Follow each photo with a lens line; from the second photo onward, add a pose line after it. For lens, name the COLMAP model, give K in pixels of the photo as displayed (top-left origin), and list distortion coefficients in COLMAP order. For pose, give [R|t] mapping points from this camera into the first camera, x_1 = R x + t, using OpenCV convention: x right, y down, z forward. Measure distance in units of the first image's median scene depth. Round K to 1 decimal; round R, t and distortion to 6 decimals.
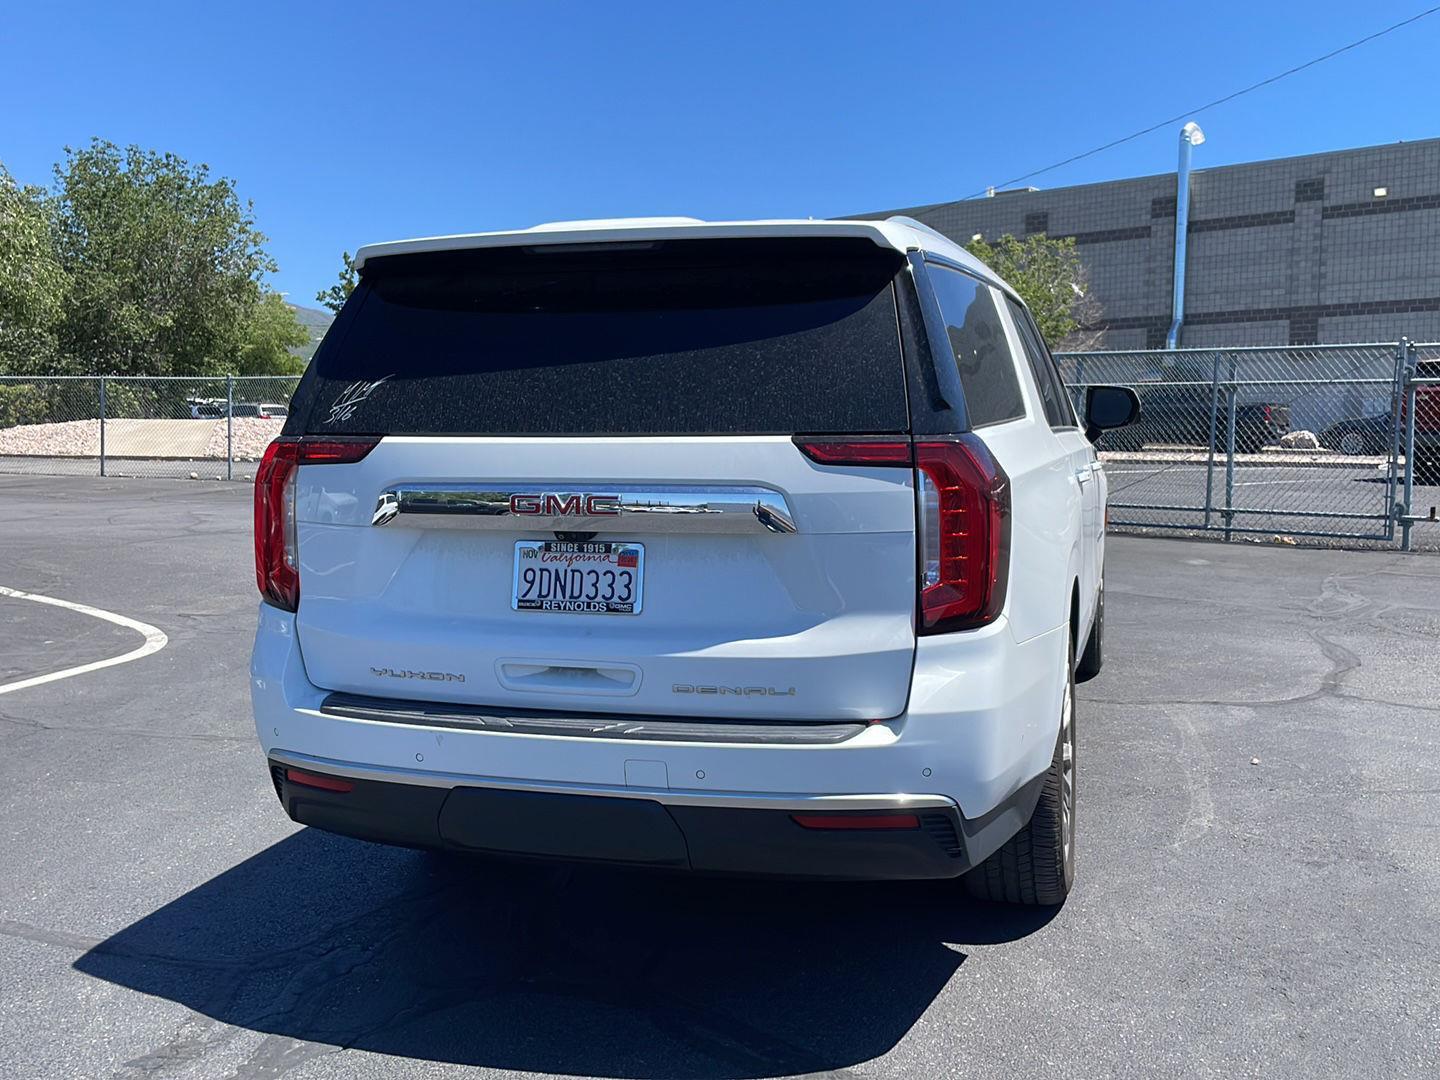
lens RADIAL K [[1399.4, 0, 728.6], [0, 1399.4, 537.8], [0, 0, 1]] dist [0.048701, 0.000000]
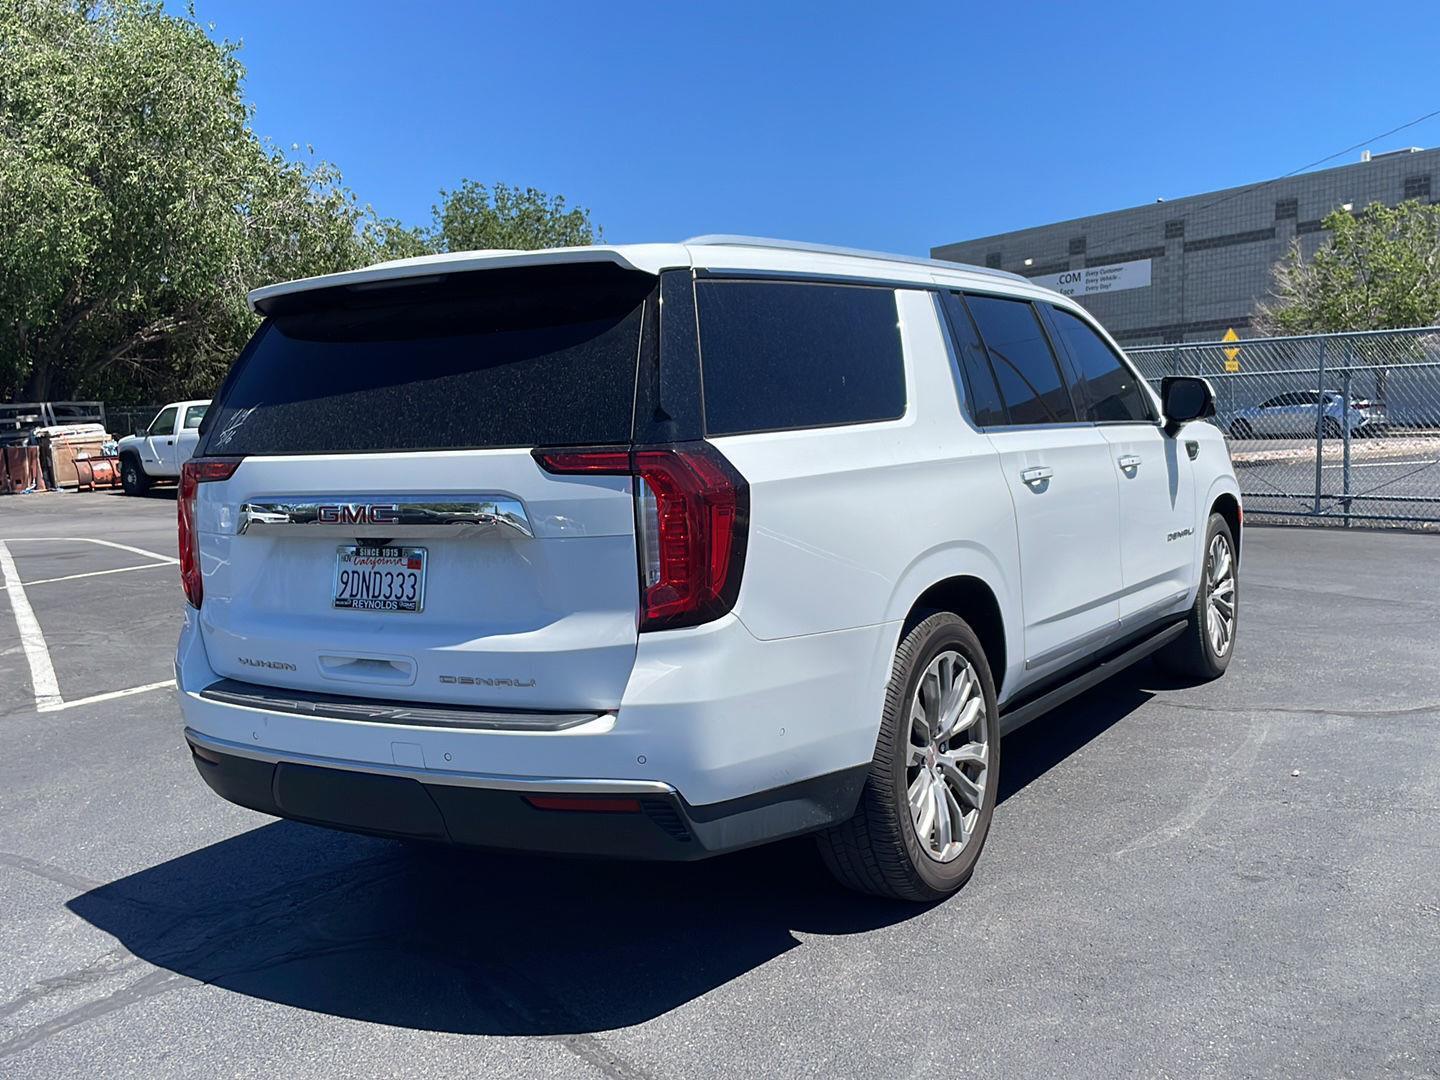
lens RADIAL K [[1399.4, 0, 718.5], [0, 1399.4, 542.0], [0, 0, 1]] dist [0.048701, 0.000000]
pose [[0.964528, -0.009454, -0.263810, 0.430910], [0.009976, 0.999950, 0.000641, 0.000781], [0.263791, -0.003250, 0.964574, -0.012028]]
